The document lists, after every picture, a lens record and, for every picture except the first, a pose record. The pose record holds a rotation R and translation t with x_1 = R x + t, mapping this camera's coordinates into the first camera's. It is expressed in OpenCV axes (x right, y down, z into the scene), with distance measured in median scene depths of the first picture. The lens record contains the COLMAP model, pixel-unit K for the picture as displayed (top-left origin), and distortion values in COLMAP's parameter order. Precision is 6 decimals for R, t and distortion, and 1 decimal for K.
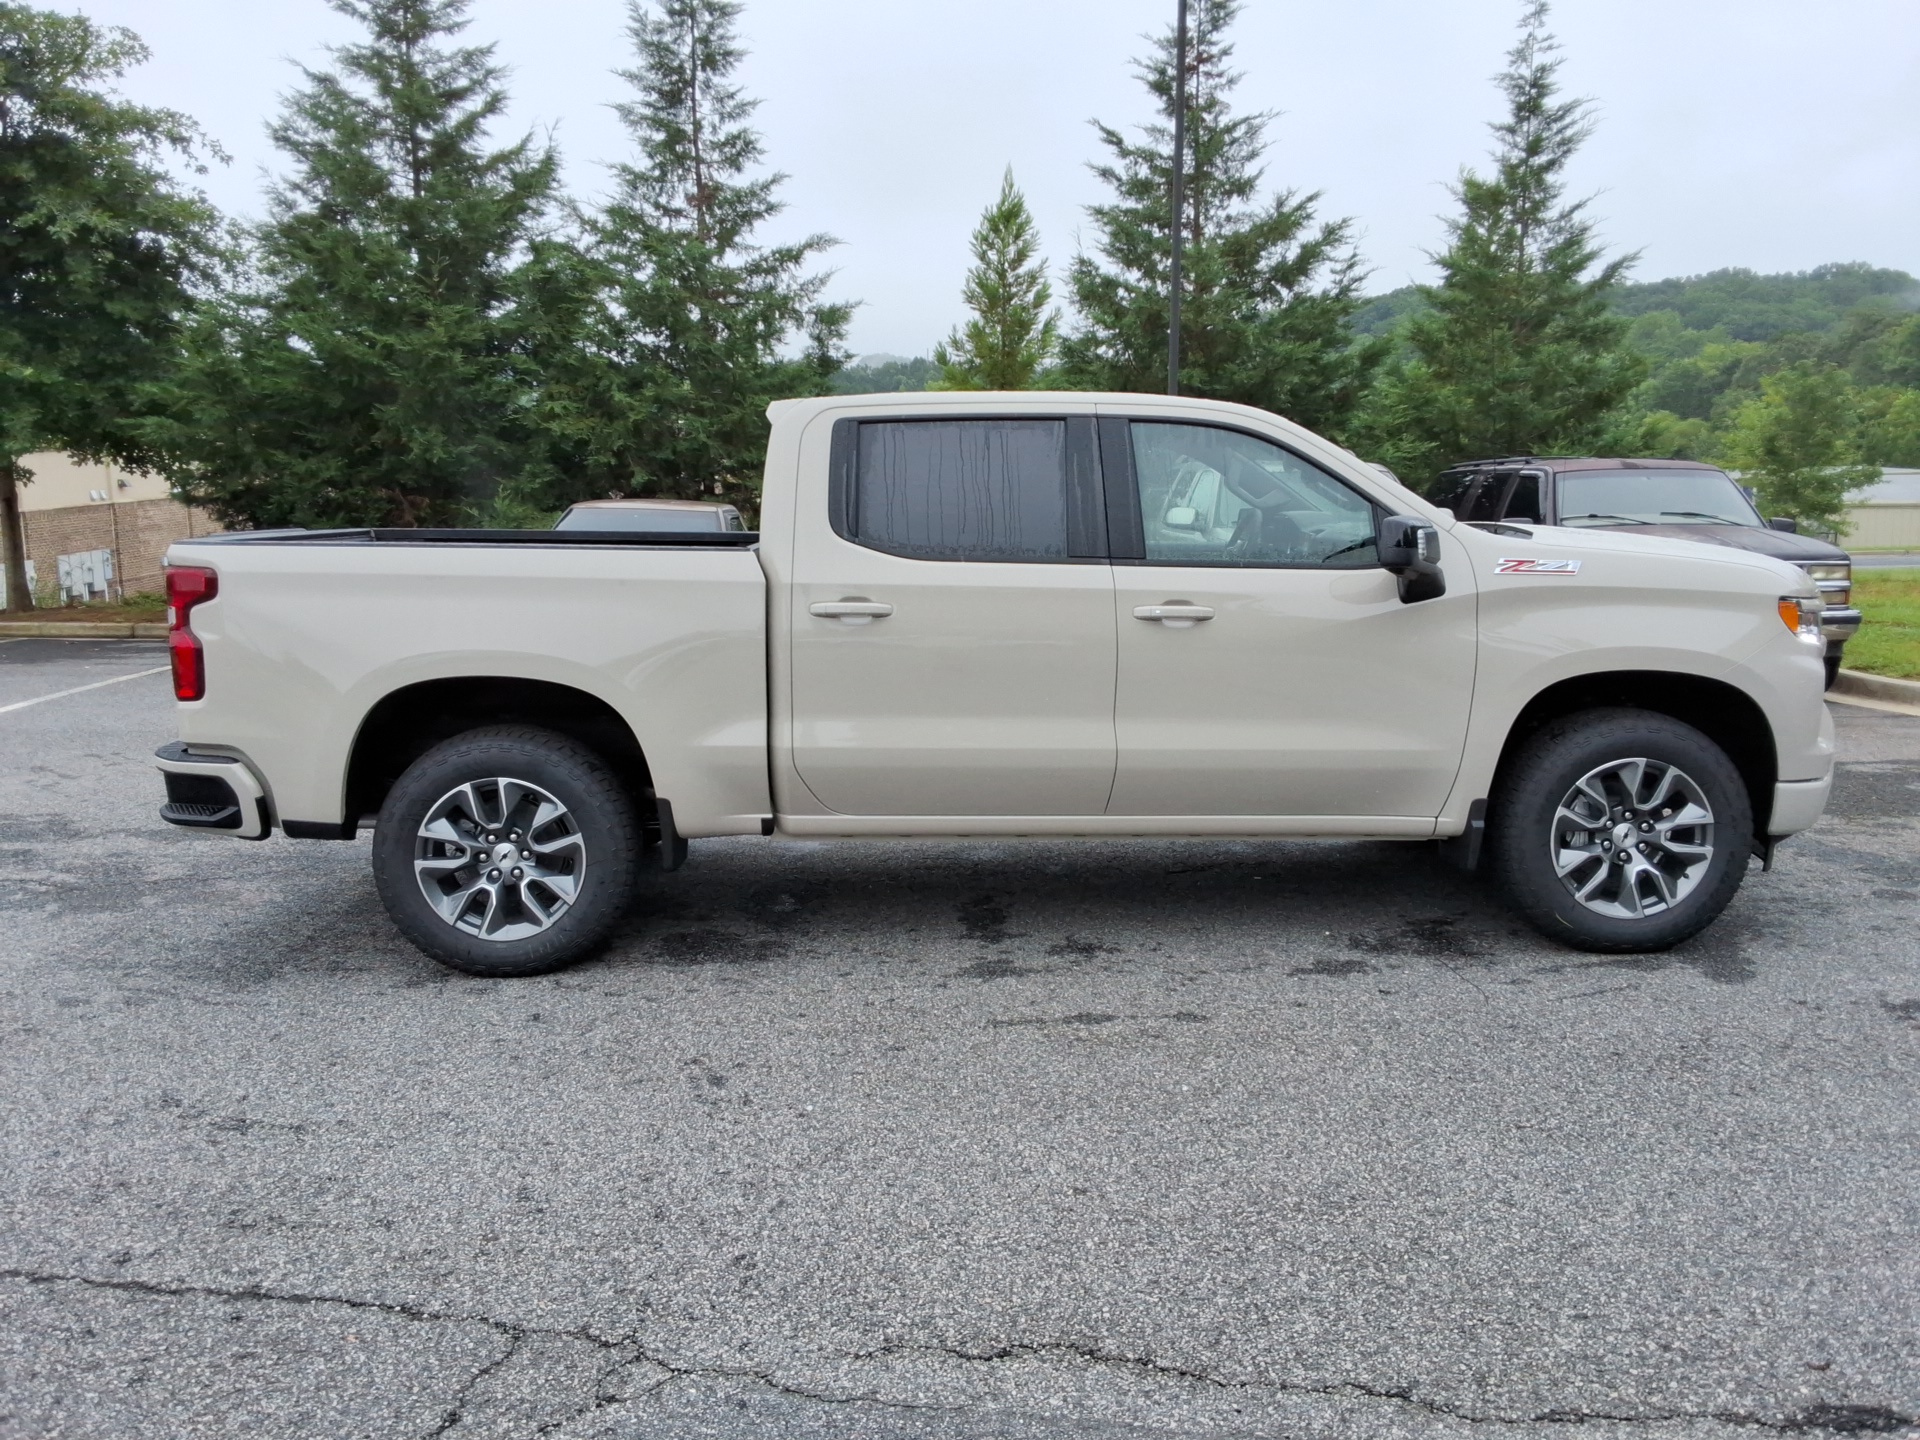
lens RADIAL K [[1533.9, 0, 984.9], [0, 1533.9, 701.8], [0, 0, 1]] dist [0.109983, -0.168765]
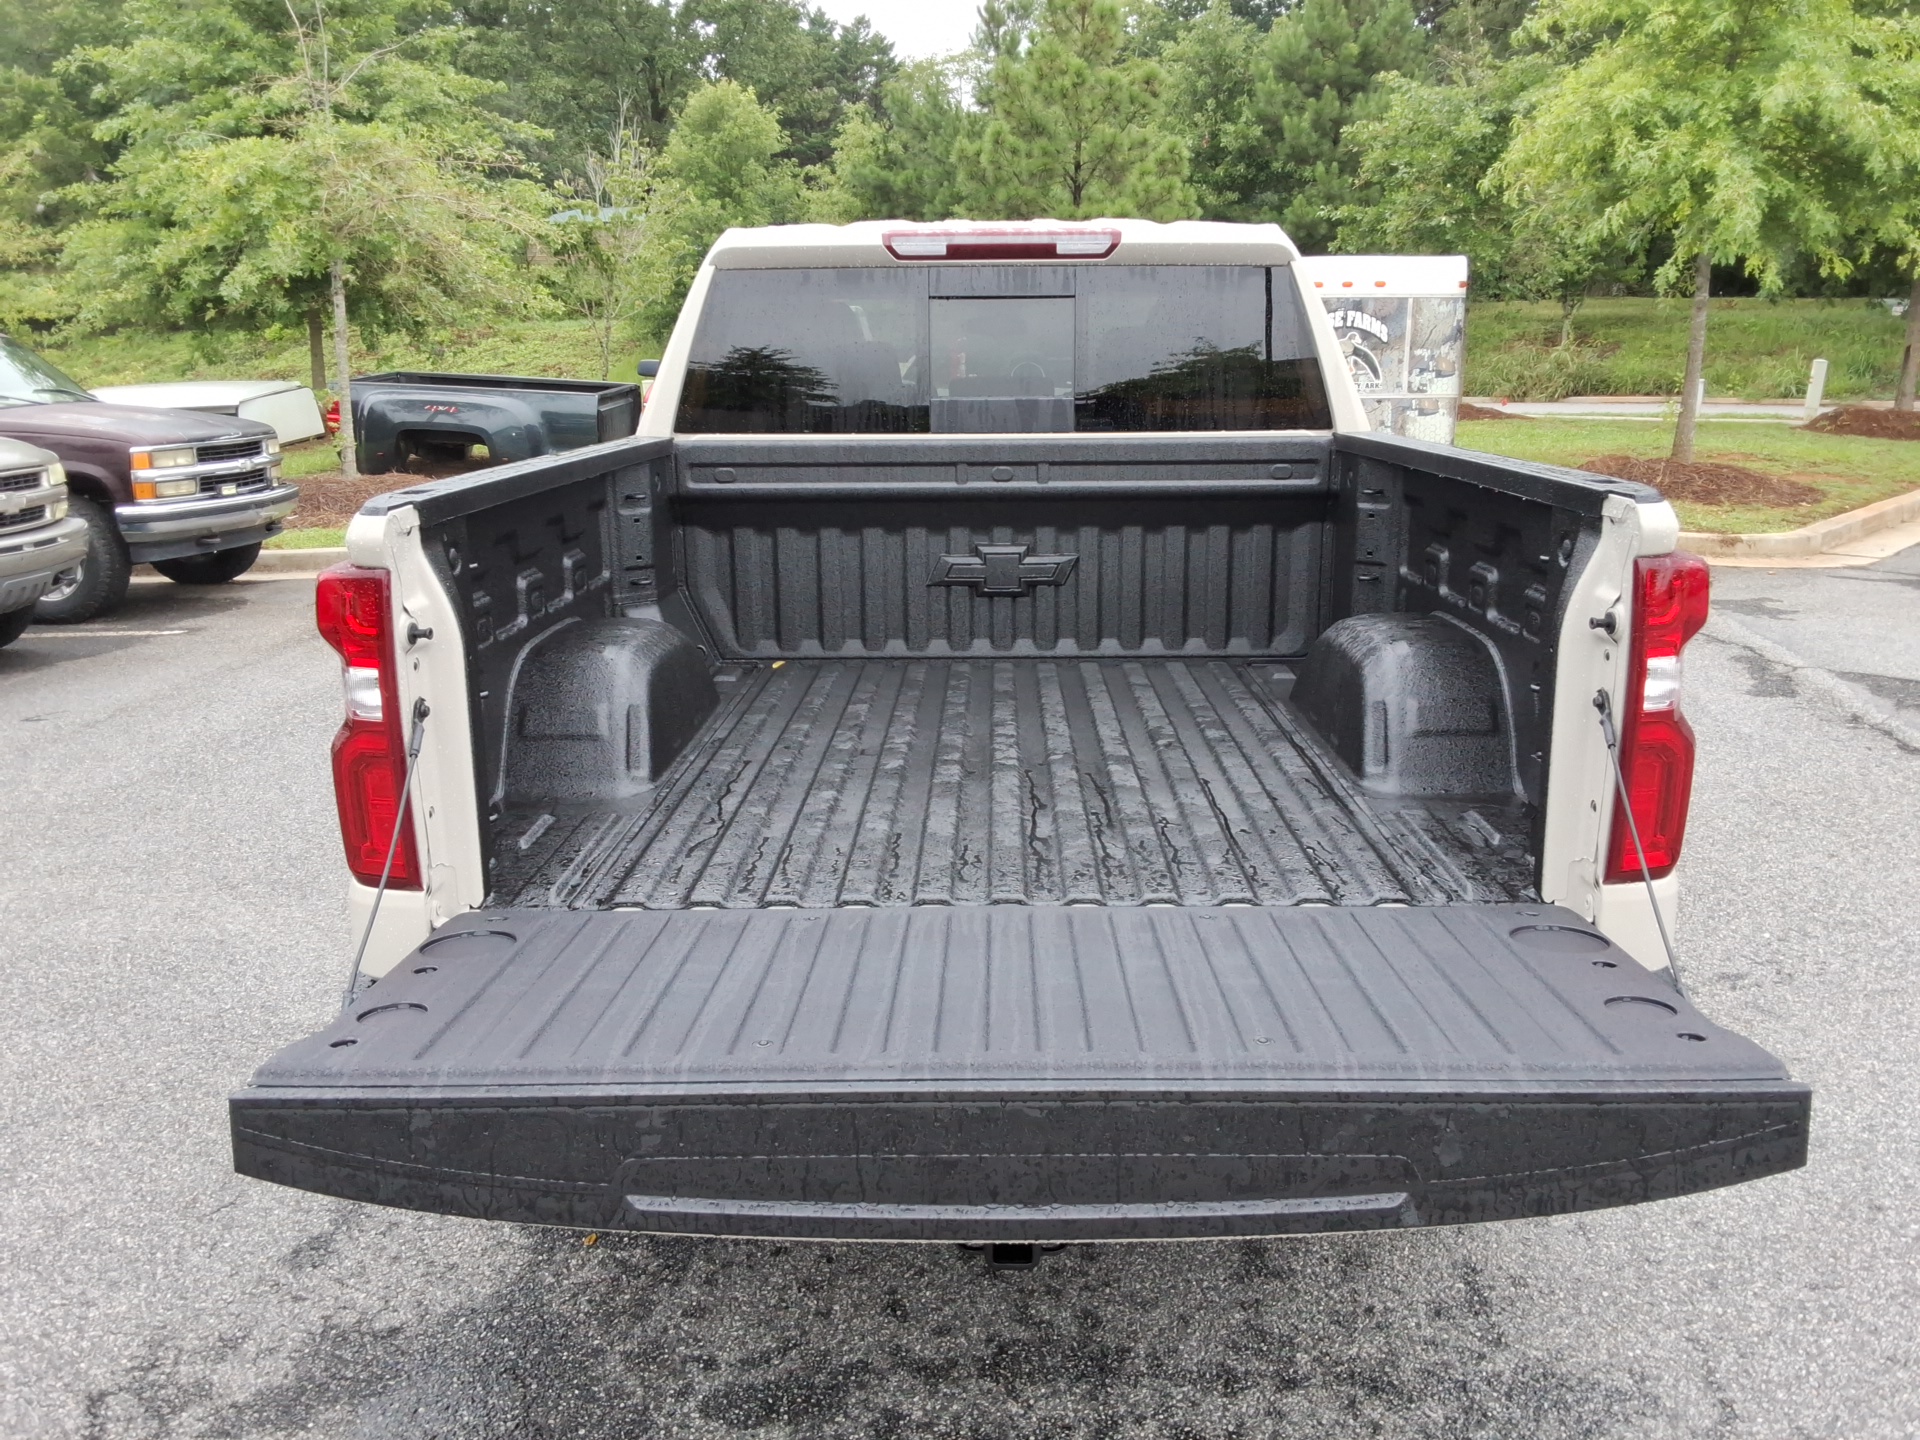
lens RADIAL K [[1533.9, 0, 967.2], [0, 1533.9, 712.0], [0, 0, 1]] dist [0.109983, -0.168765]
pose [[0.046892, -0.228330, 0.972454, -0.895561], [0.144581, 0.964825, 0.219567, -0.156792], [-0.988381, 0.130302, 0.078255, 1.118093]]
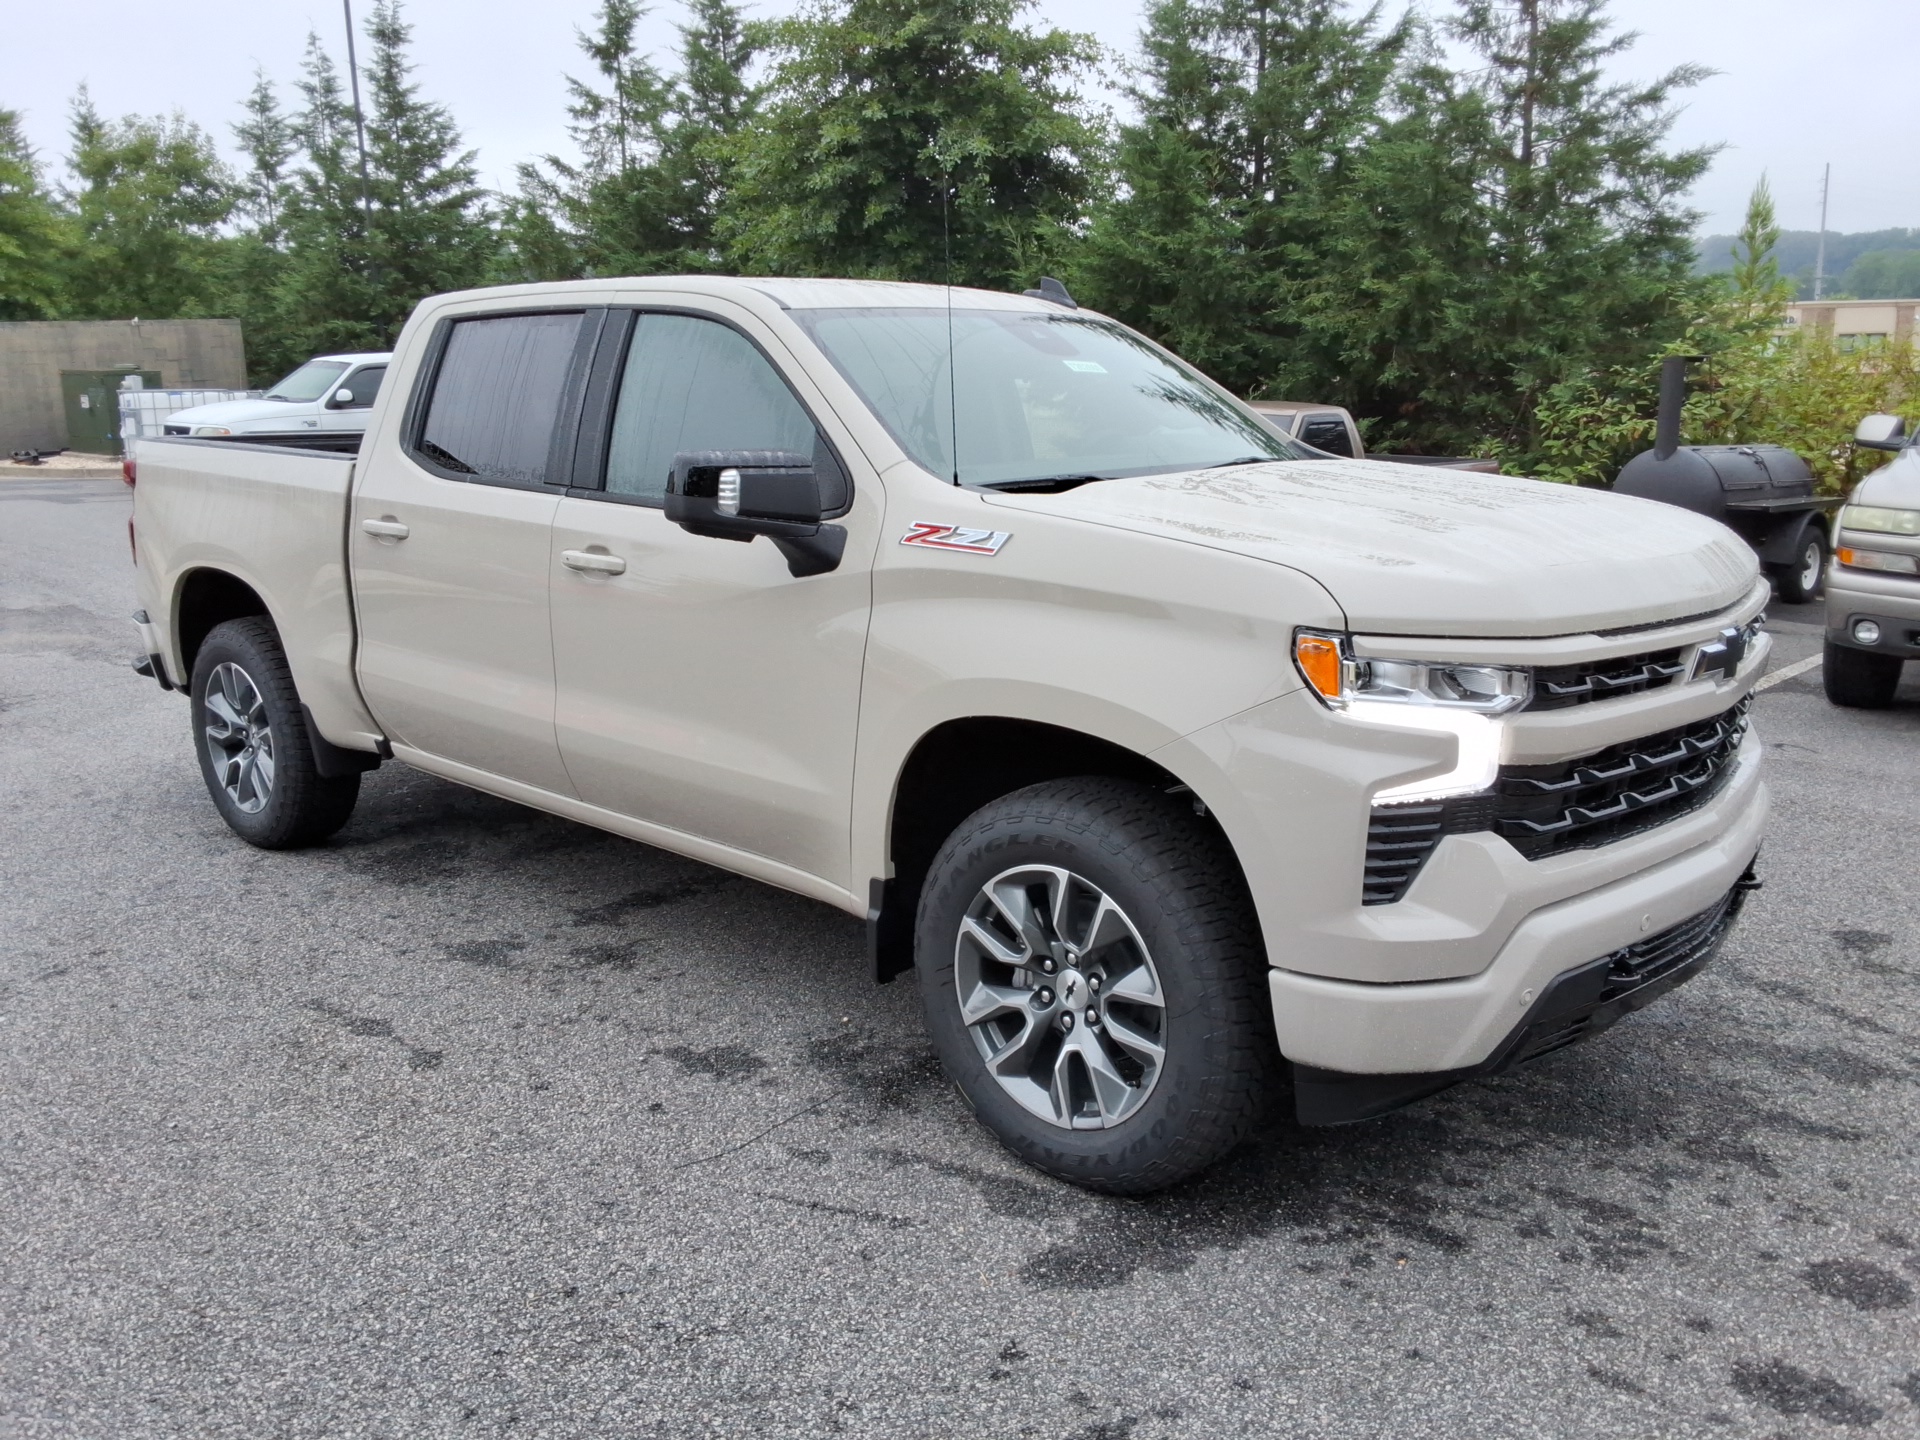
lens RADIAL K [[1533.9, 0, 982.5], [0, 1533.9, 703.0], [0, 0, 1]] dist [0.109983, -0.168765]
pose [[0.724782, 0.141115, -0.674372, 0.783279], [-0.095160, 0.989923, 0.104871, -0.085423], [0.682375, -0.011835, 0.730907, 0.542974]]
